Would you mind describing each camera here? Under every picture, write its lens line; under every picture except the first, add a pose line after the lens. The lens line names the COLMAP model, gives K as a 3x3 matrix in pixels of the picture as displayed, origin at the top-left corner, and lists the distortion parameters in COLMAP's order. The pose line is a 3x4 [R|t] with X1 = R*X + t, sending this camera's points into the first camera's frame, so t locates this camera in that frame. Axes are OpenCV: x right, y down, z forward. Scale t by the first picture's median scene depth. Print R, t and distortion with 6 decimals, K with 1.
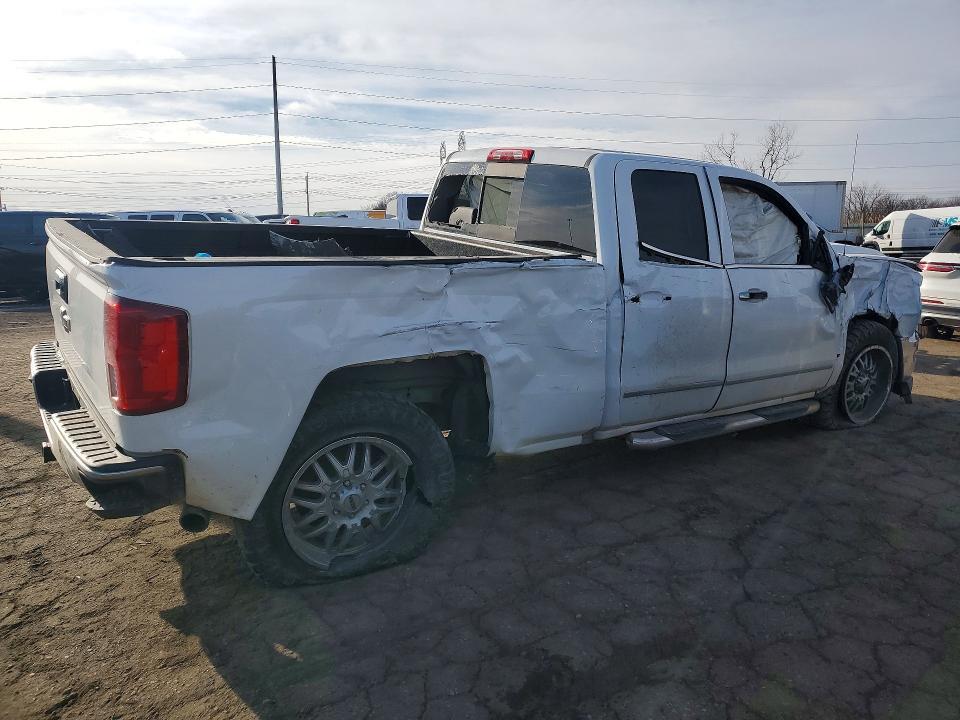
lens RADIAL K [[734.1, 0, 480.0], [0, 734.1, 360.0], [0, 0, 1]] dist [0.005921, -0.002801]
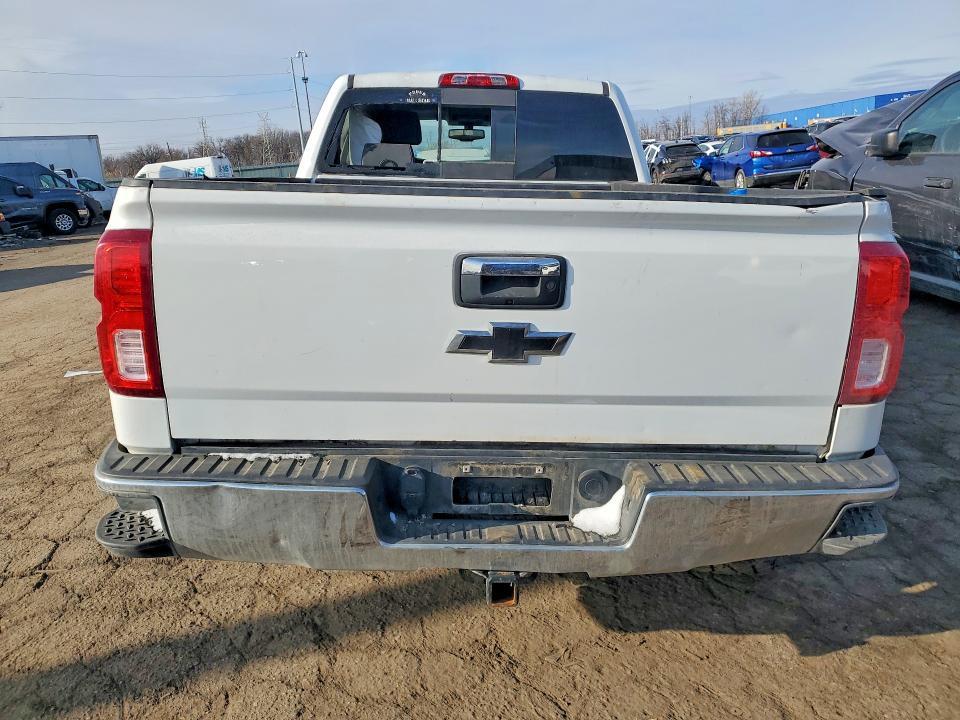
lens RADIAL K [[734.1, 0, 480.0], [0, 734.1, 360.0], [0, 0, 1]] dist [0.005921, -0.002801]
pose [[0.554274, -0.253297, 0.792856, -0.768106], [0.208529, 0.964449, 0.162337, -0.102571], [-0.805789, 0.075354, 0.587389, 0.526583]]
